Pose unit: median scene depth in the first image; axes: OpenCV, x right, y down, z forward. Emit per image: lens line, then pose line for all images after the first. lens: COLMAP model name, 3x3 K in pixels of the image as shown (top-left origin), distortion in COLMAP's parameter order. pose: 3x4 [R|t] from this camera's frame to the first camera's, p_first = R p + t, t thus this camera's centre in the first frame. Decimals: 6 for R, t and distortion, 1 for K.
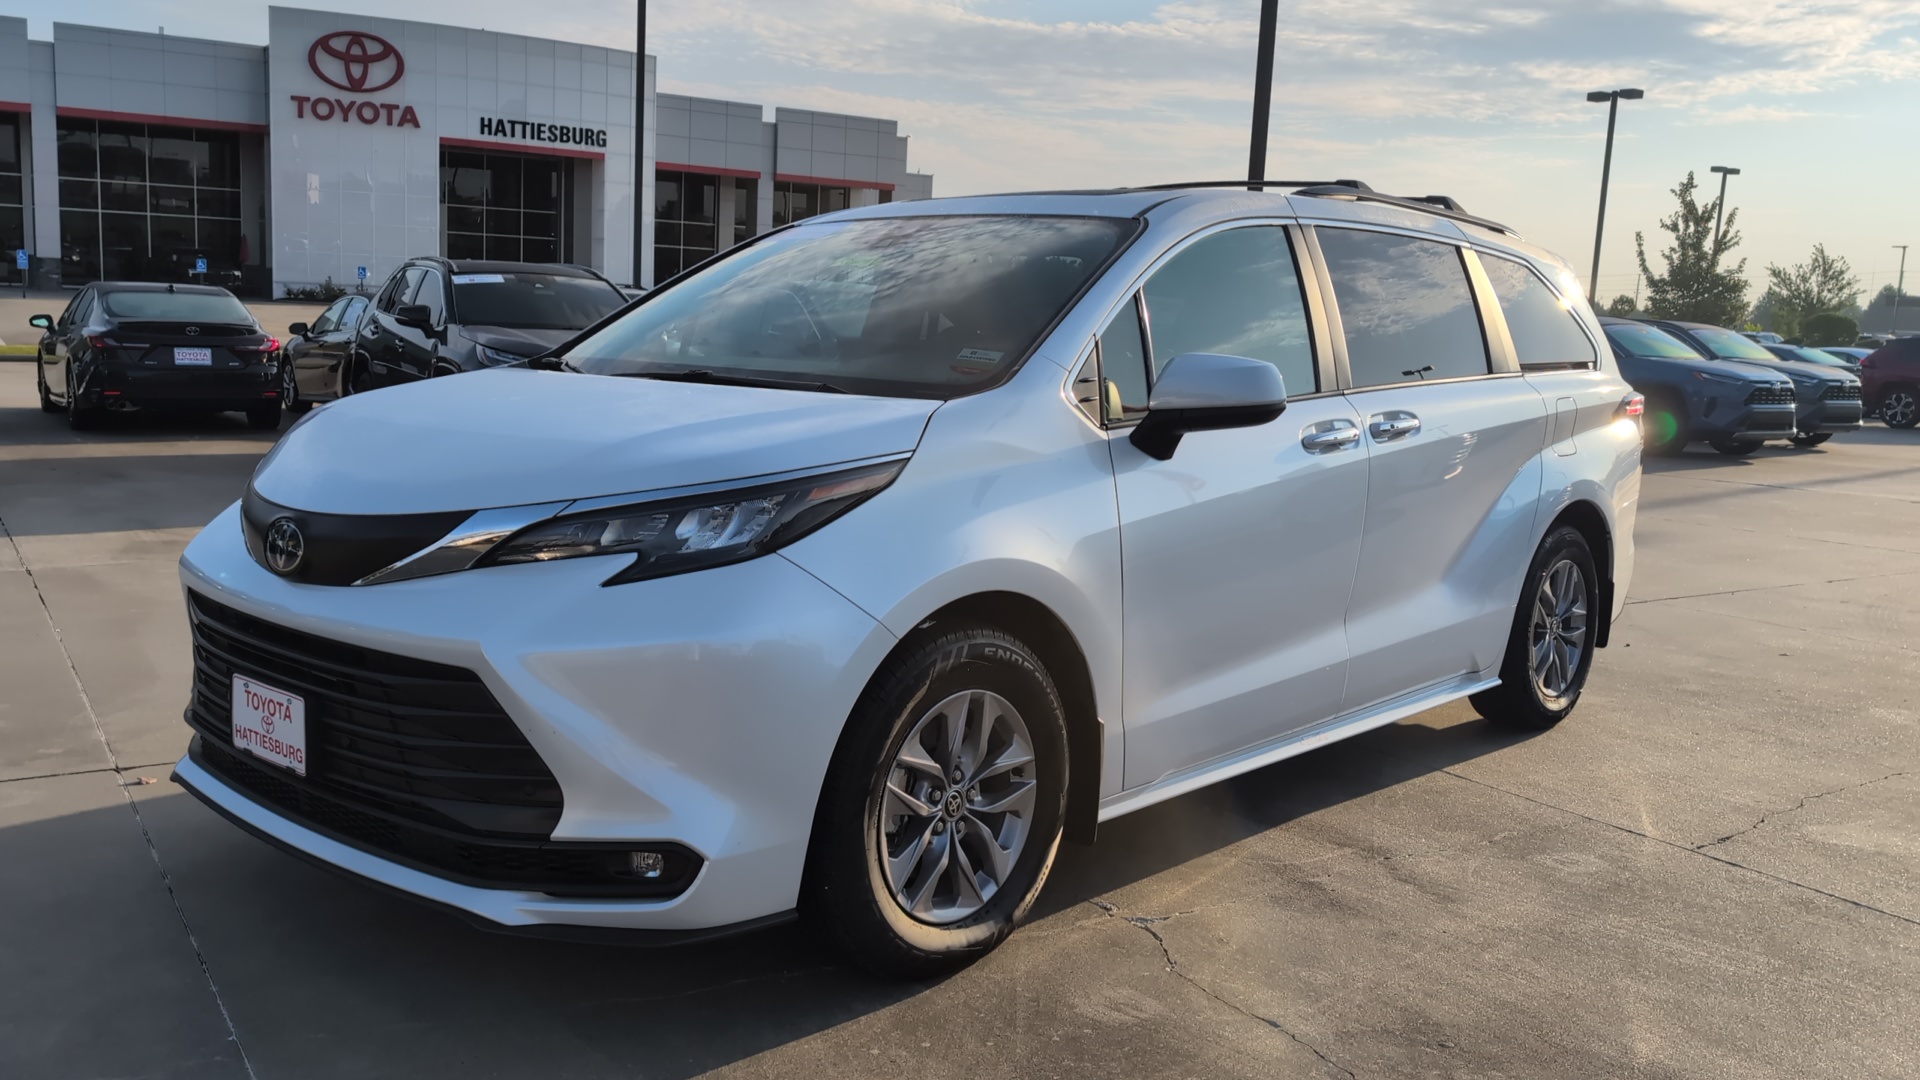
lens RADIAL K [[1641.5, 0, 949.1], [0, 1641.5, 531.2], [0, 0, 1]] dist [0.011127, -0.007595]
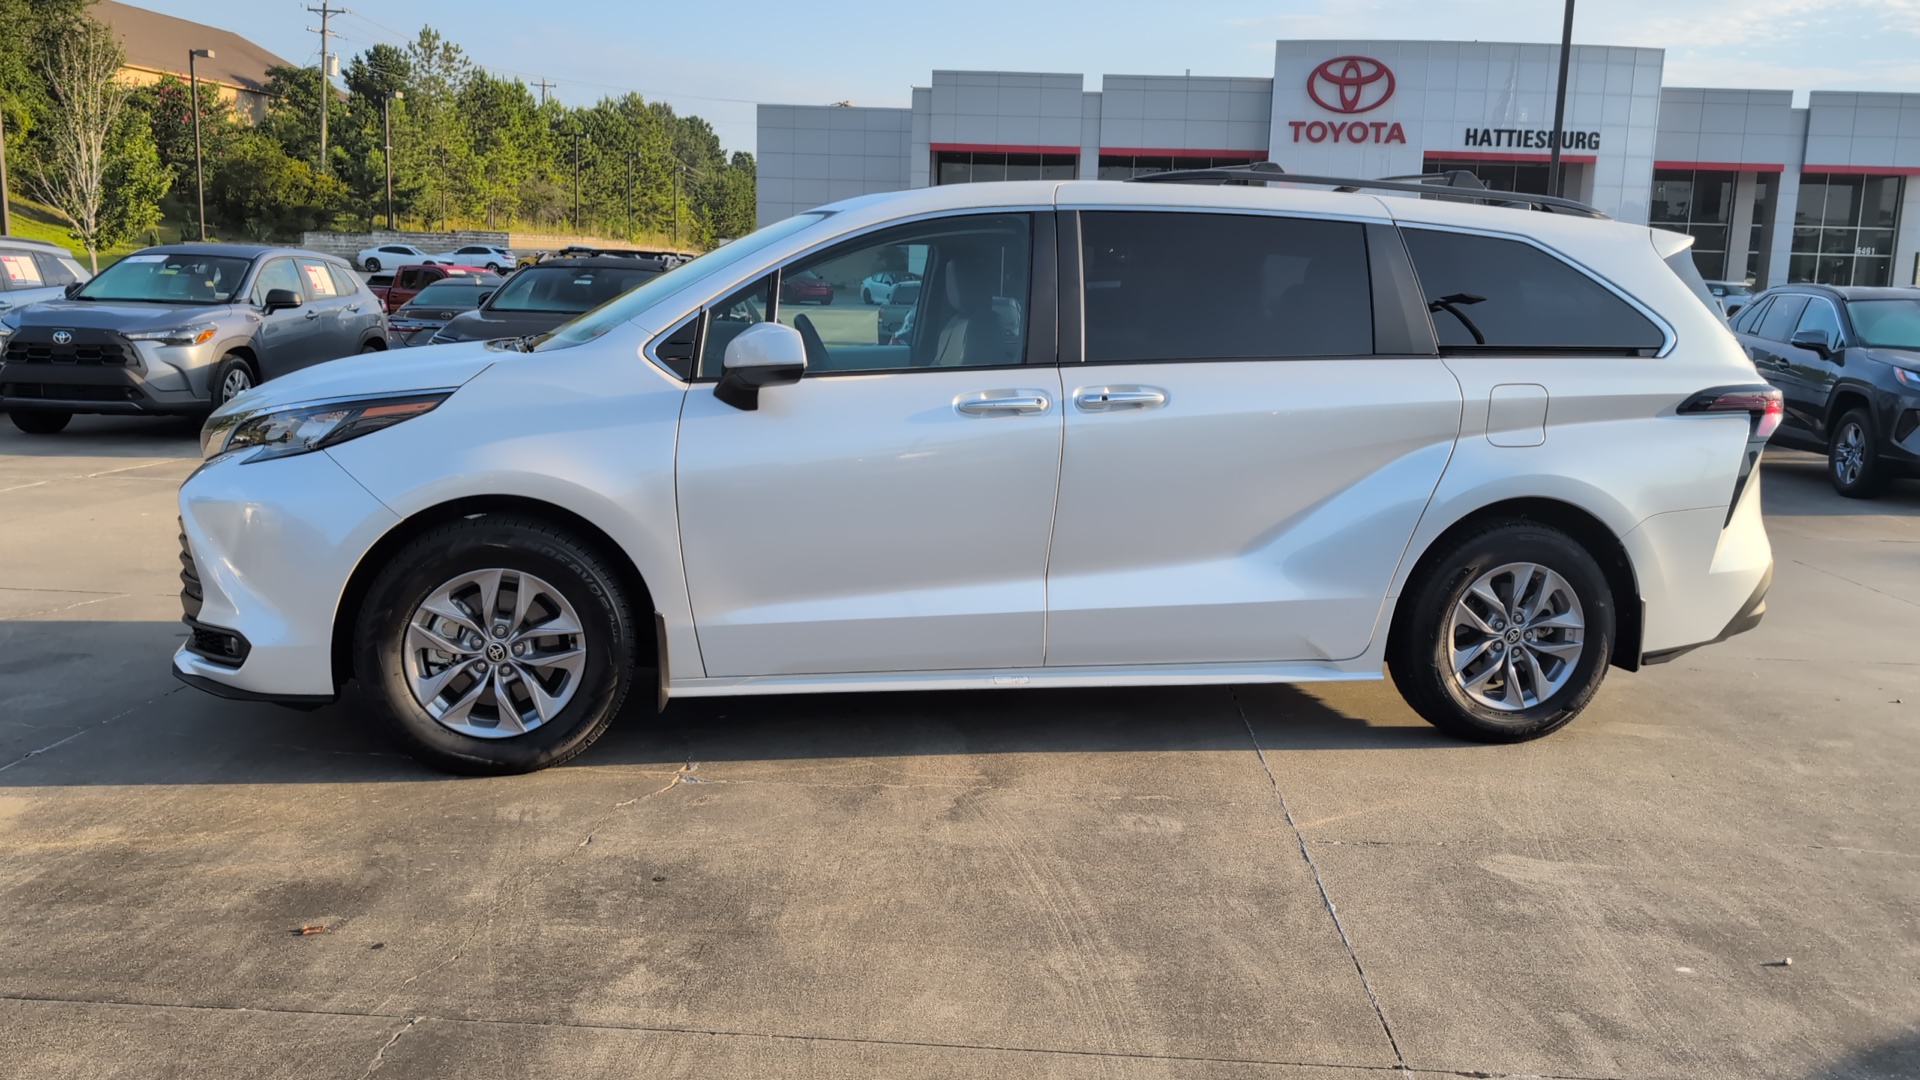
lens RADIAL K [[1625.0, 0, 960.0], [0, 1625.0, 540.0], [0, 0, 1]] dist [0.016415, 0.002820]
pose [[0.807305, 0.076453, -0.585162, 0.073823], [-0.076734, 0.996754, 0.024363, 0.000840], [0.585125, 0.025234, 0.810550, 0.009032]]
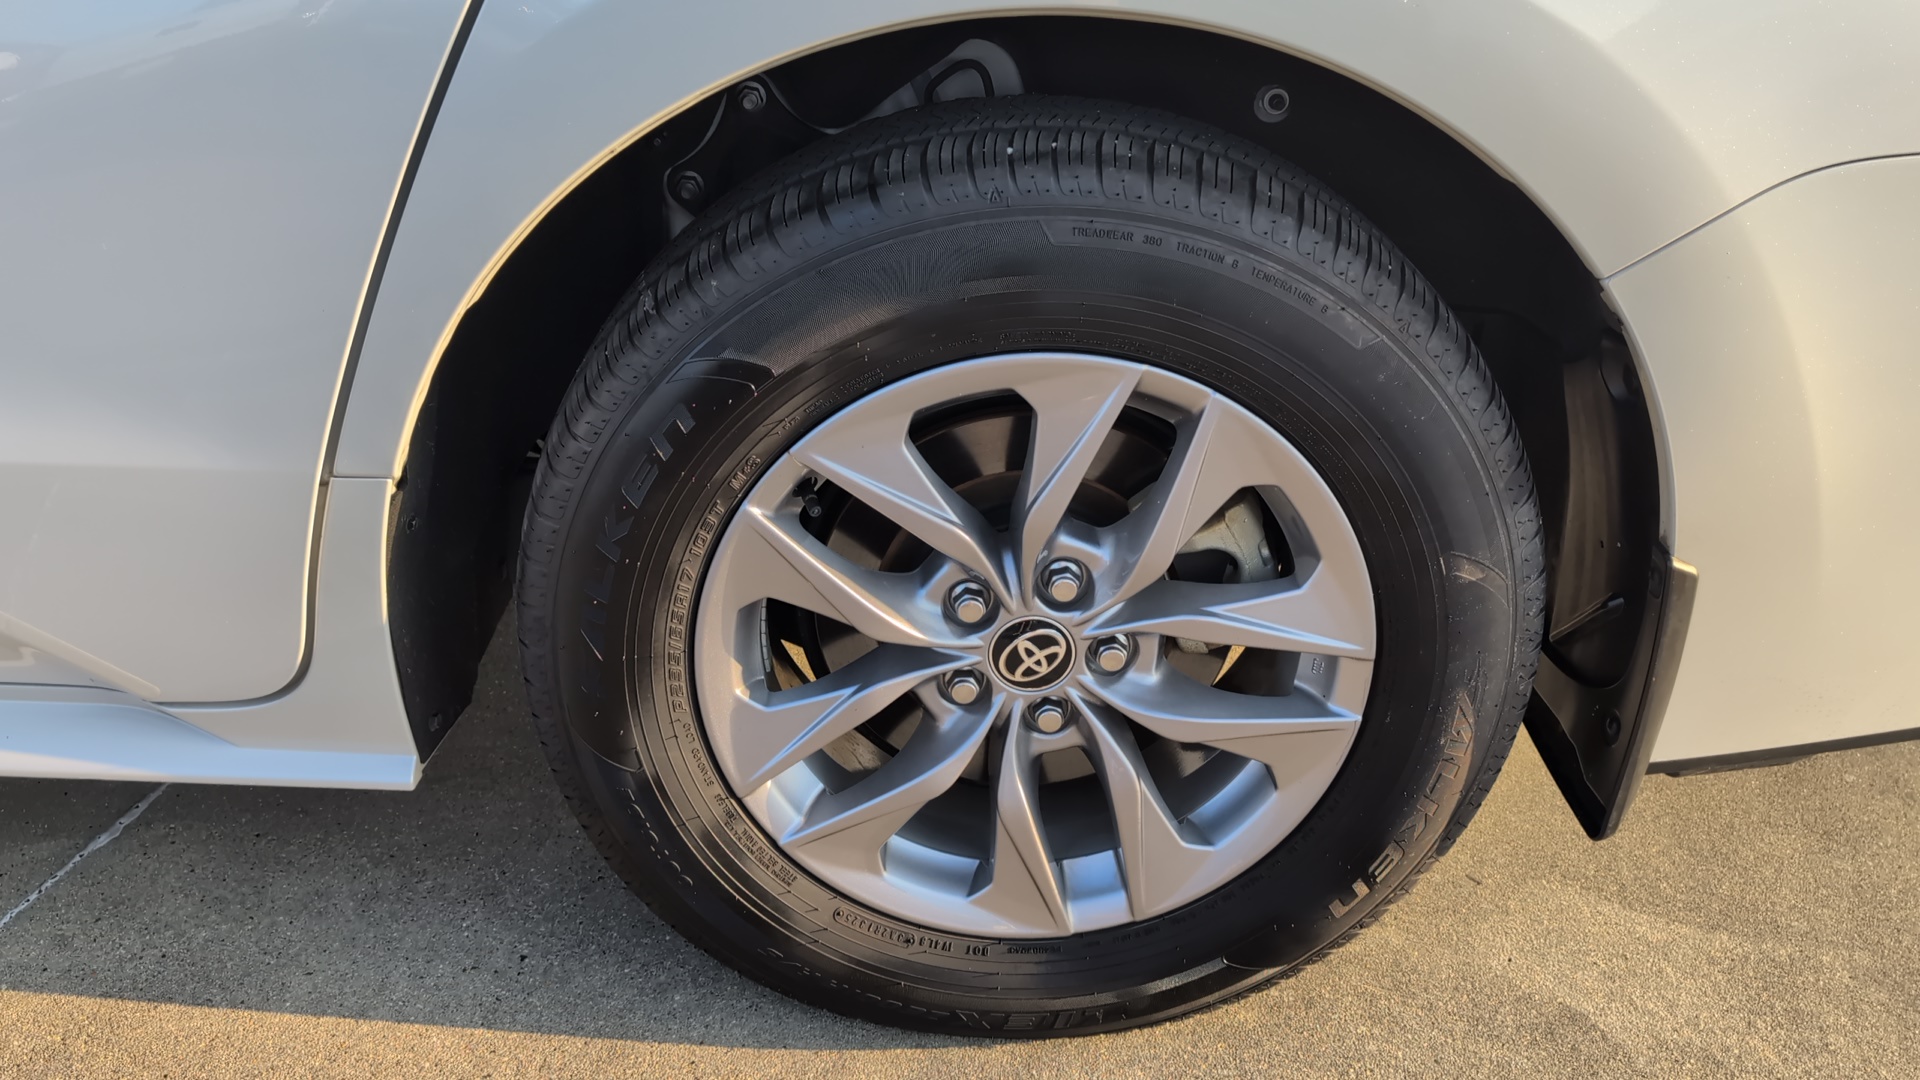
lens RADIAL K [[1625.0, 0, 960.0], [0, 1625.0, 540.0], [0, 0, 1]] dist [0.016415, 0.002820]
pose [[0.679806, 0.357449, -0.640386, 0.055613], [-0.139659, 0.920300, 0.365435, -0.003179], [0.719972, -0.158989, 0.675546, 0.097889]]
